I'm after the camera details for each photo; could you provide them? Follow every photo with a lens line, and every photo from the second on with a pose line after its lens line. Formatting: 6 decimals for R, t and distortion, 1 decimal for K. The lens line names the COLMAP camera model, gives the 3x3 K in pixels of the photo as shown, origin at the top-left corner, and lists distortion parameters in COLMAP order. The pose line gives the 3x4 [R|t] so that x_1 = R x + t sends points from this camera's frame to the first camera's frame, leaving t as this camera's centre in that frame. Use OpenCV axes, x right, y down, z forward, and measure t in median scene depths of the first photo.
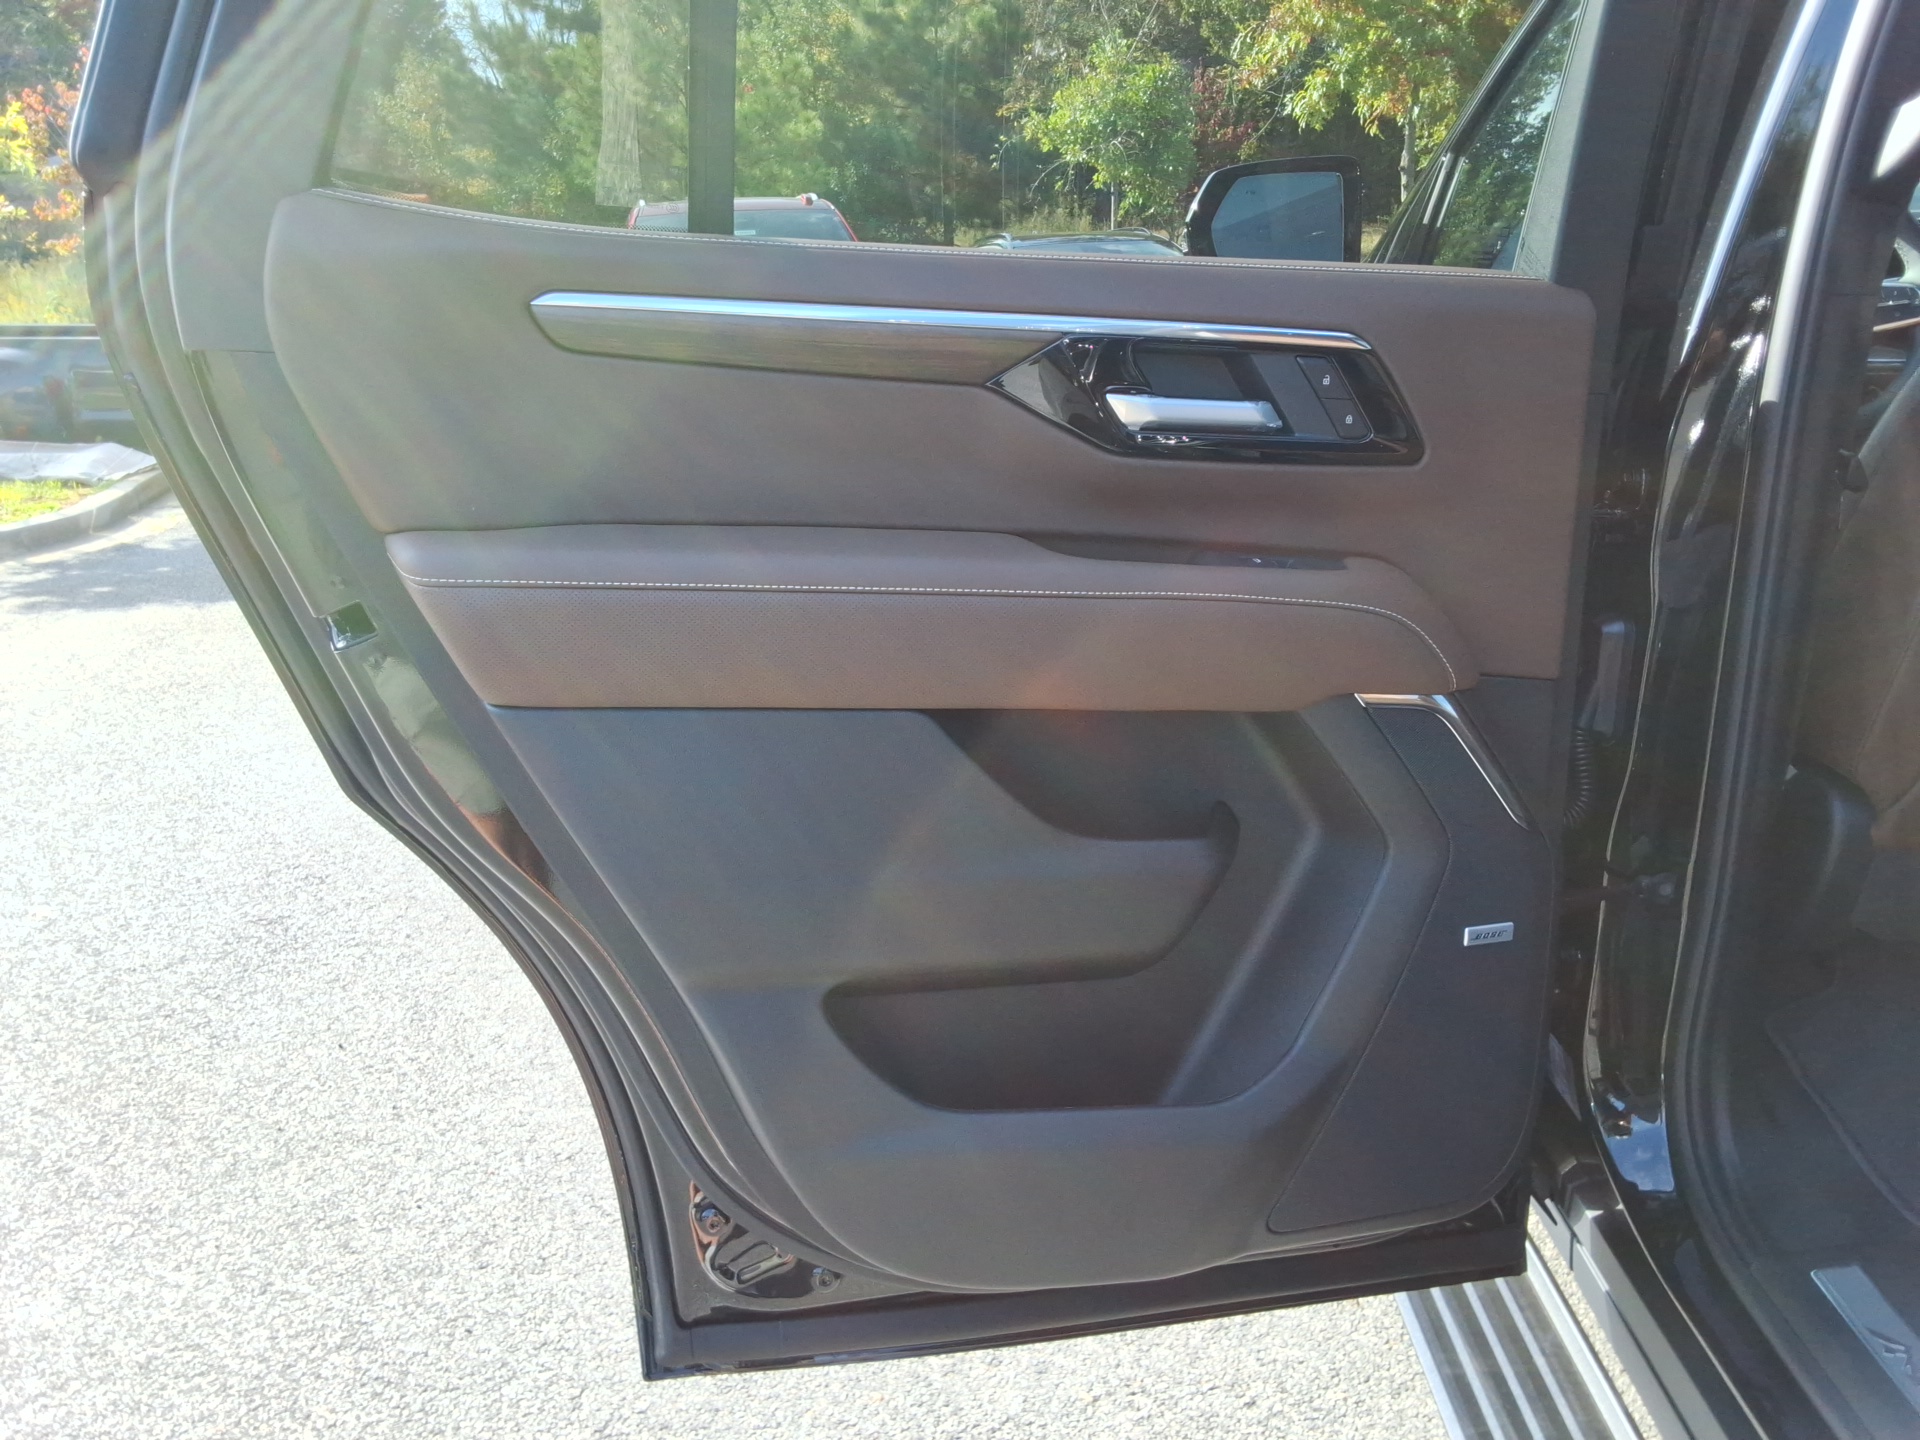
lens RADIAL K [[1566.4, 0, 973.8], [0, 1566.4, 699.4], [0, 0, 1]] dist [0.117742, -0.191710]
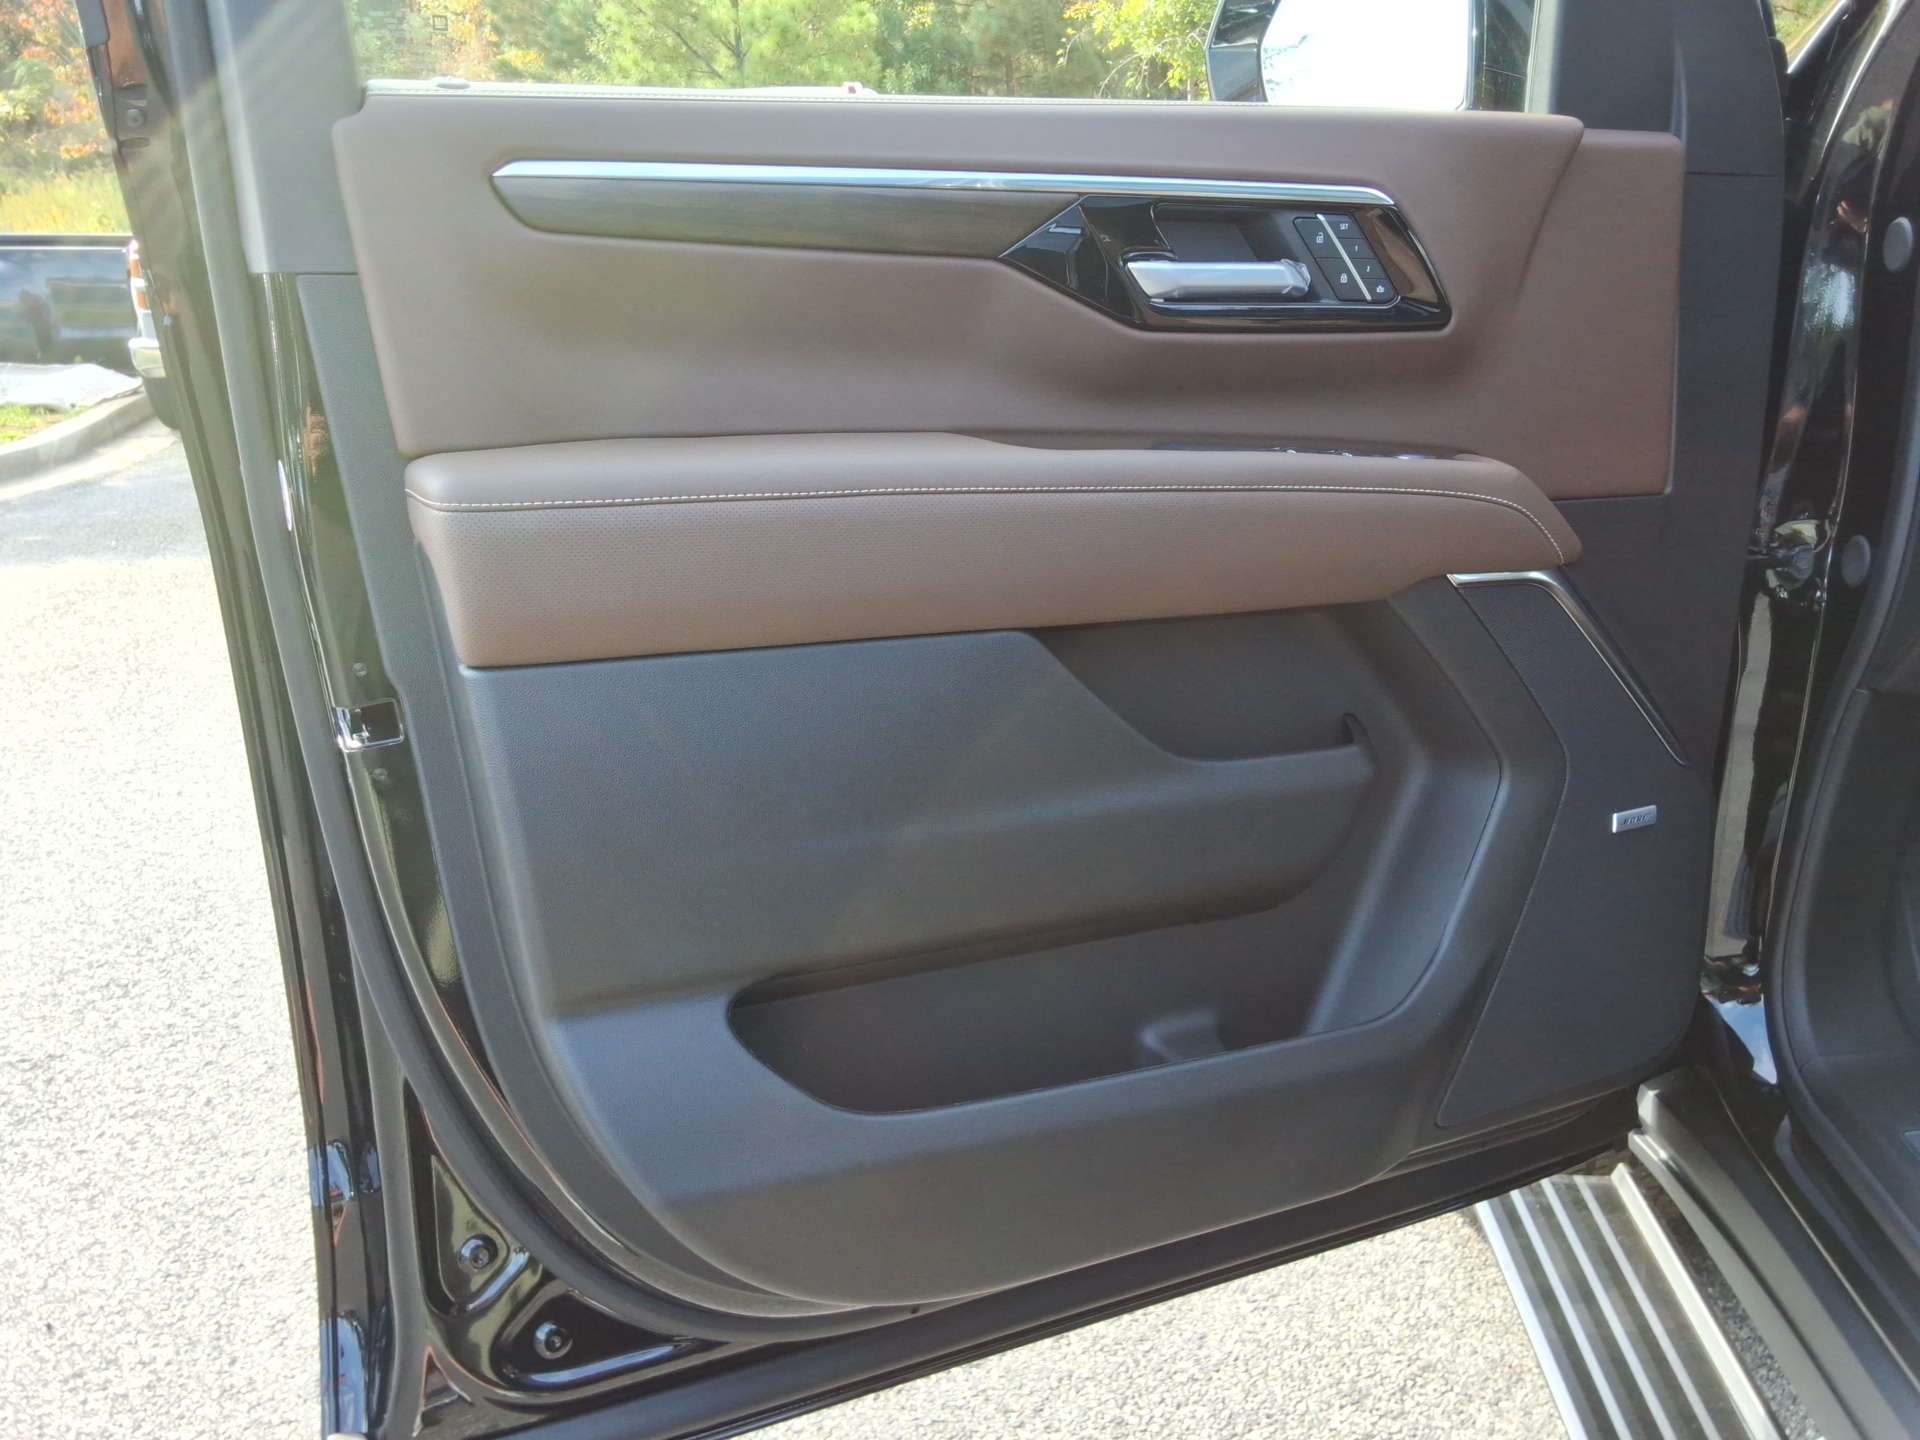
lens RADIAL K [[1577.5, 0, 1001.6], [0, 1577.5, 719.8], [0, 0, 1]] dist [0.025033, -0.068422]
pose [[0.999751, 0.011392, -0.019194, 0.000908], [-0.010174, 0.997997, 0.062445, -0.019782], [0.019867, -0.062234, 0.997864, 0.099131]]
